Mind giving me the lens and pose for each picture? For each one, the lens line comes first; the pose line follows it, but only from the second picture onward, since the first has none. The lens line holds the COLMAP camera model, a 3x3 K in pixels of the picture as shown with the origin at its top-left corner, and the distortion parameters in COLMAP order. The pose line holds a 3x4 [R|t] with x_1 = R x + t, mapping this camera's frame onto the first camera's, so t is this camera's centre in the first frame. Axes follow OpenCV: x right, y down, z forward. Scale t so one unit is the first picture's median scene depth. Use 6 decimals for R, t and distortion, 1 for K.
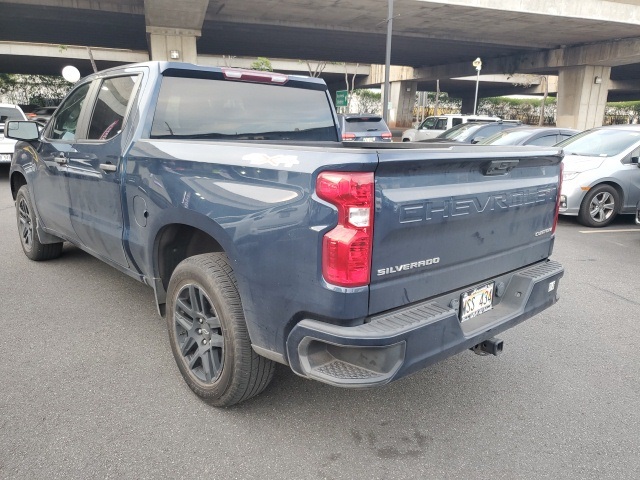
lens RADIAL K [[503.0, 0, 323.4], [0, 503.0, 241.9], [0, 0, 1]] dist [0.005803, 0.006320]
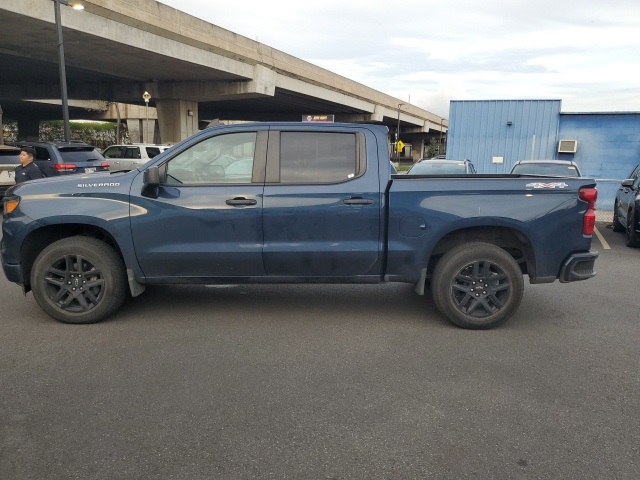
lens RADIAL K [[503.0, 0, 323.4], [0, 503.0, 241.9], [0, 0, 1]] dist [0.005803, 0.006320]
pose [[0.666603, -0.136708, 0.732770, -0.282395], [0.168957, 0.985164, 0.030096, -0.018272], [-0.726012, 0.103745, 0.679811, 0.030749]]
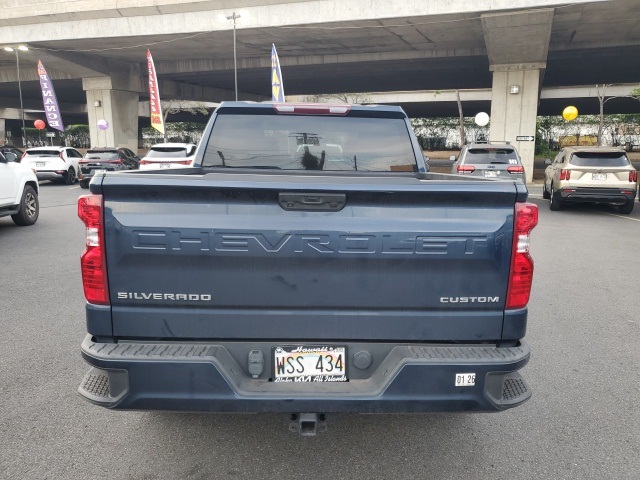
lens RADIAL K [[502.4, 0, 329.5], [0, 502.4, 239.1], [0, 0, 1]] dist [0.007417, 0.003688]
pose [[0.762680, 0.096090, -0.639598, 0.481689], [-0.142500, 0.989567, -0.021255, -0.040195], [0.630882, 0.107353, 0.768416, 0.215424]]
